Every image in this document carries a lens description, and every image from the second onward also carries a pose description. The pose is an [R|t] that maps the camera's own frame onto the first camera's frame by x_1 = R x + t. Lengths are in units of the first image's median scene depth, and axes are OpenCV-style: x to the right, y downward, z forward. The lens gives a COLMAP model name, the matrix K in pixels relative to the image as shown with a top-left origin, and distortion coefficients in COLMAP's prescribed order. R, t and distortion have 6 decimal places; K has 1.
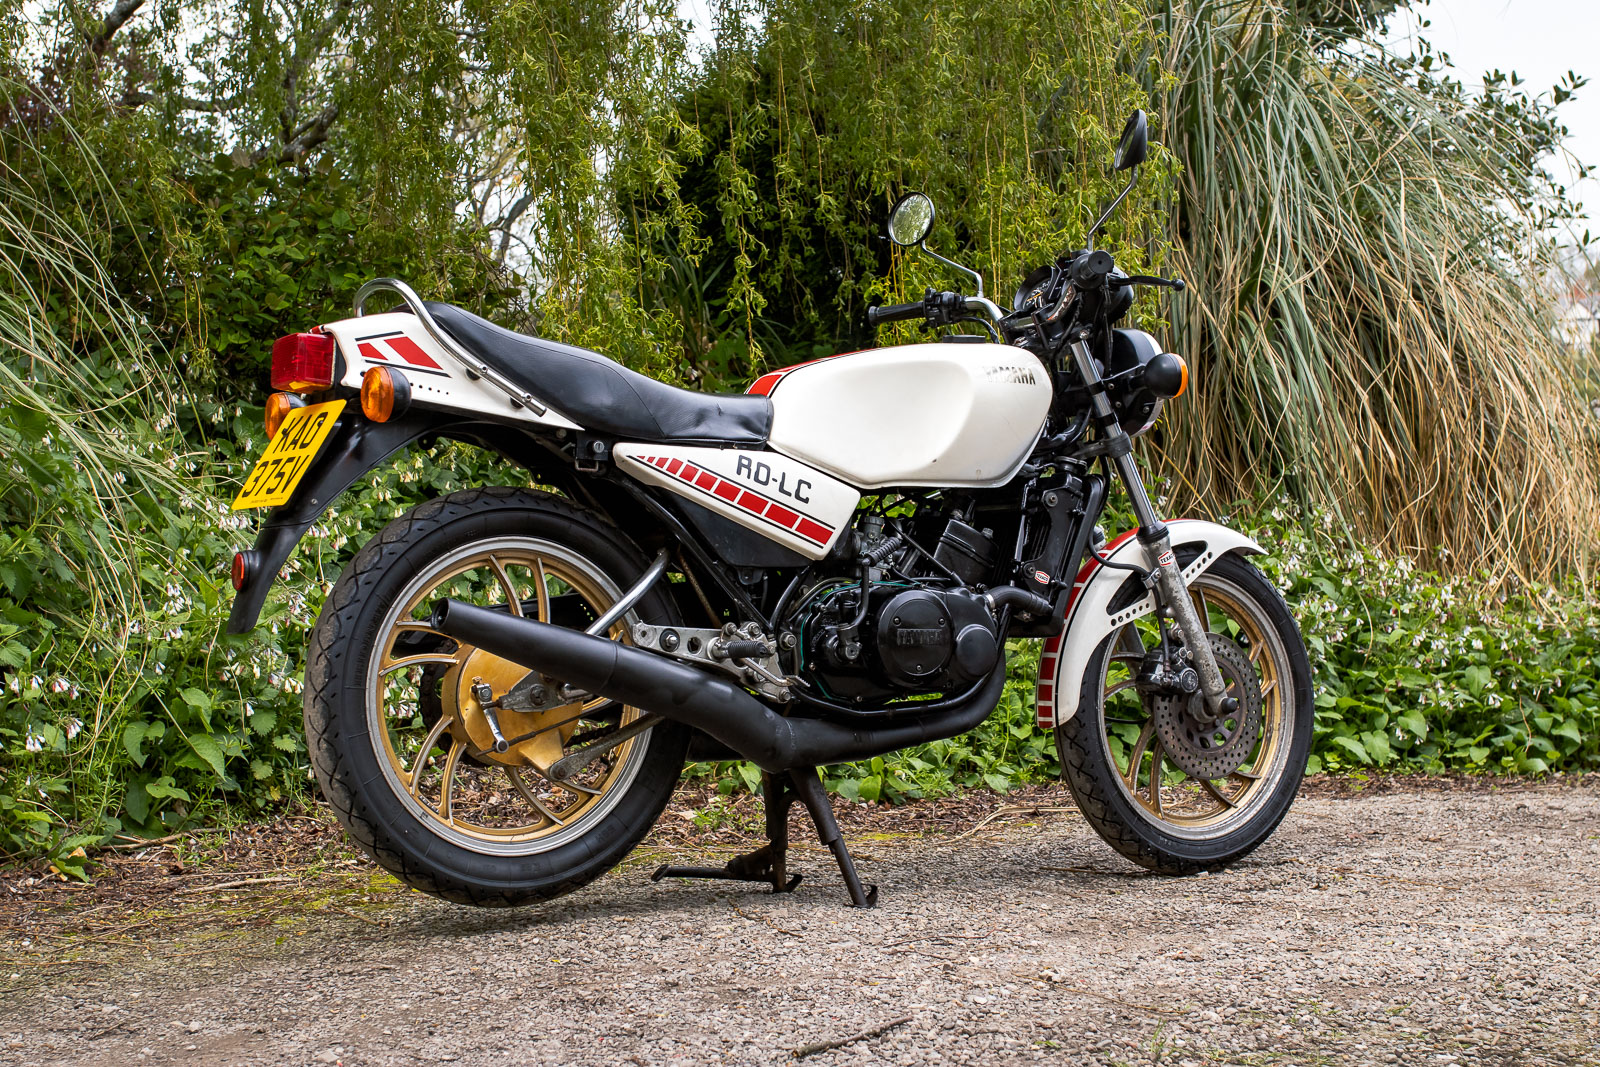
lens RADIAL K [[2530.1, 0, 797.5], [0, 2530.1, 542.9], [0, 0, 1]] dist [-0.000745, 0.000000]
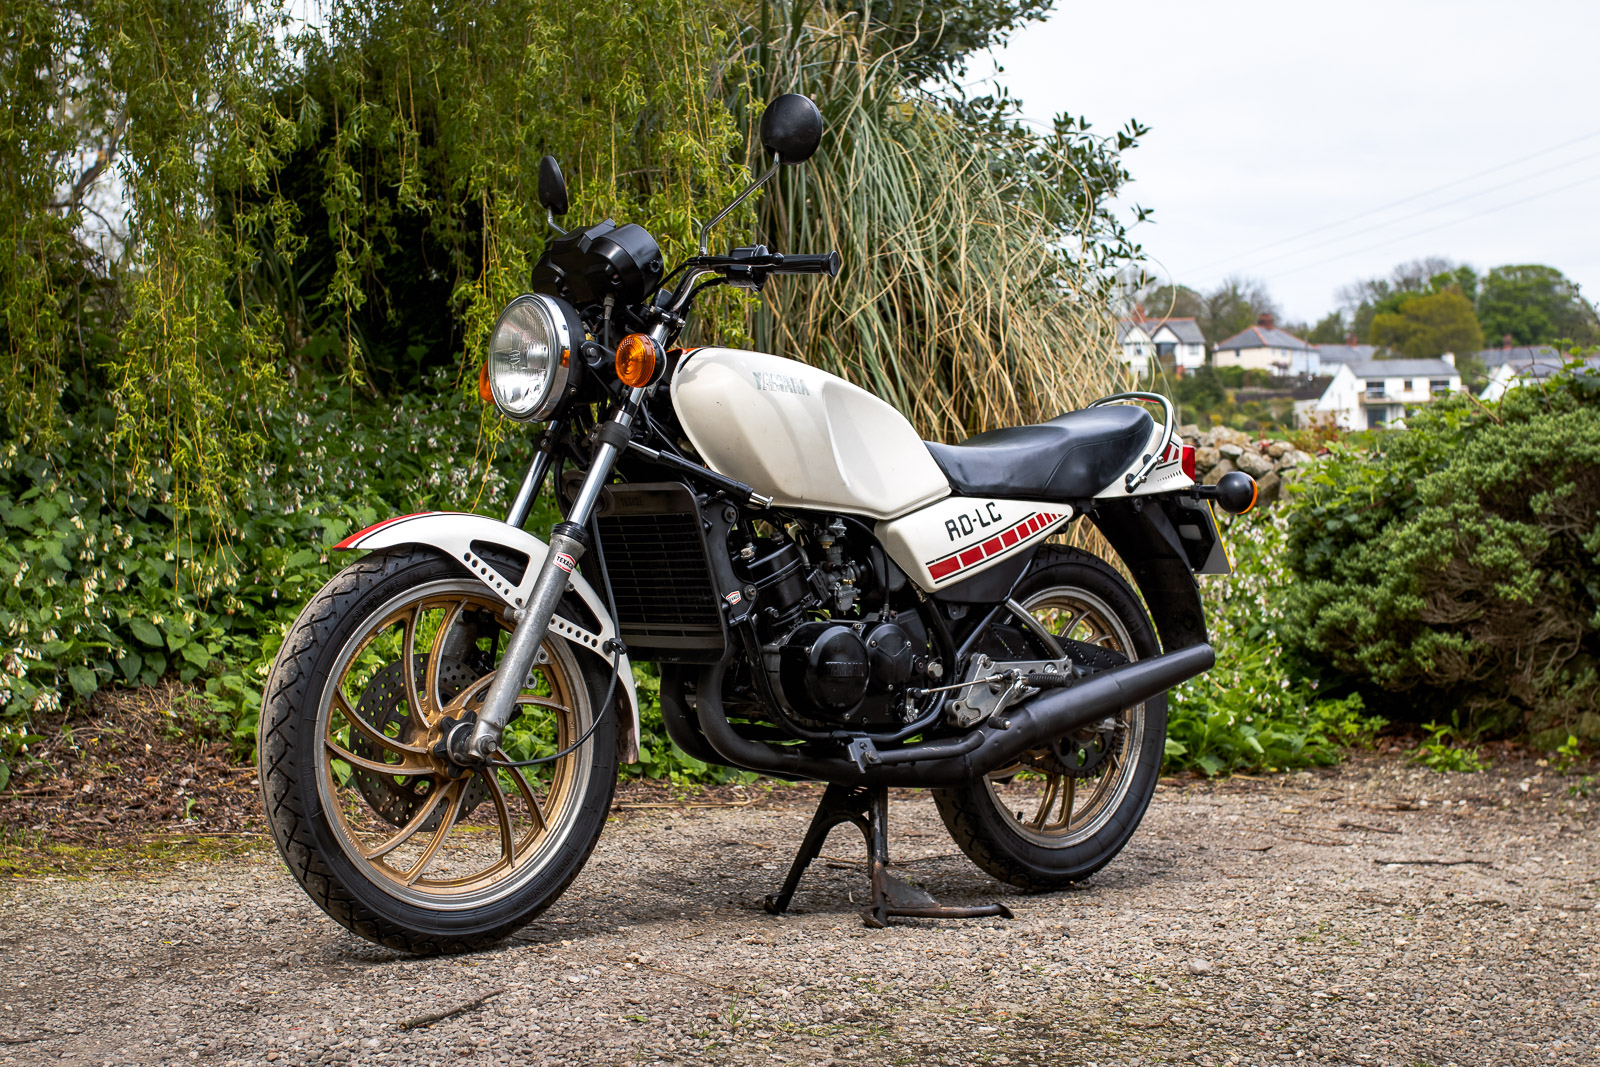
lens RADIAL K [[2530.1, 0, 802.1], [0, 2530.1, 531.5], [0, 0, 1]] dist [-0.000745, 0.000000]
pose [[0.985083, 0.033010, 0.168887, -0.011803], [-0.032548, 0.999455, -0.005503, -0.005217], [-0.168976, -0.000076, 0.985620, -0.050830]]
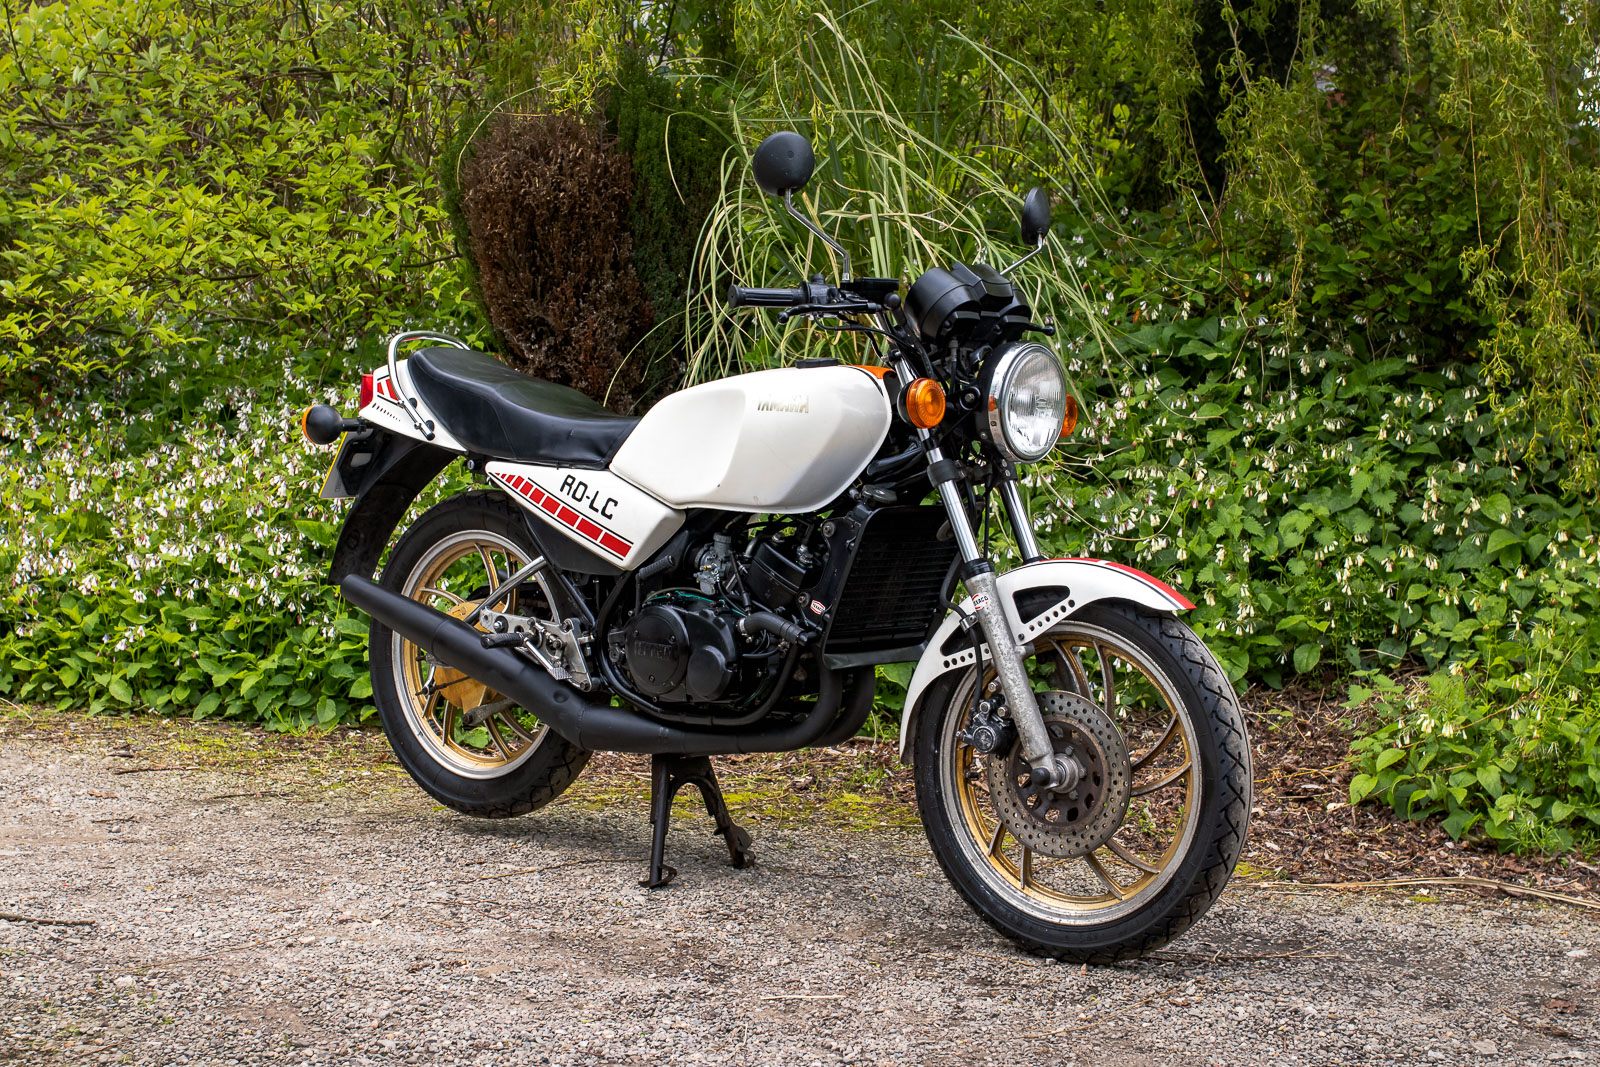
lens RADIAL K [[2530.1, 0, 797.4], [0, 2530.1, 536.5], [0, 0, 1]] dist [-0.000745, 0.000000]
pose [[0.288655, 0.085425, -0.953615, 0.764389], [-0.005415, 0.996141, 0.087596, -0.074331], [0.957418, -0.020121, 0.288004, 0.525442]]
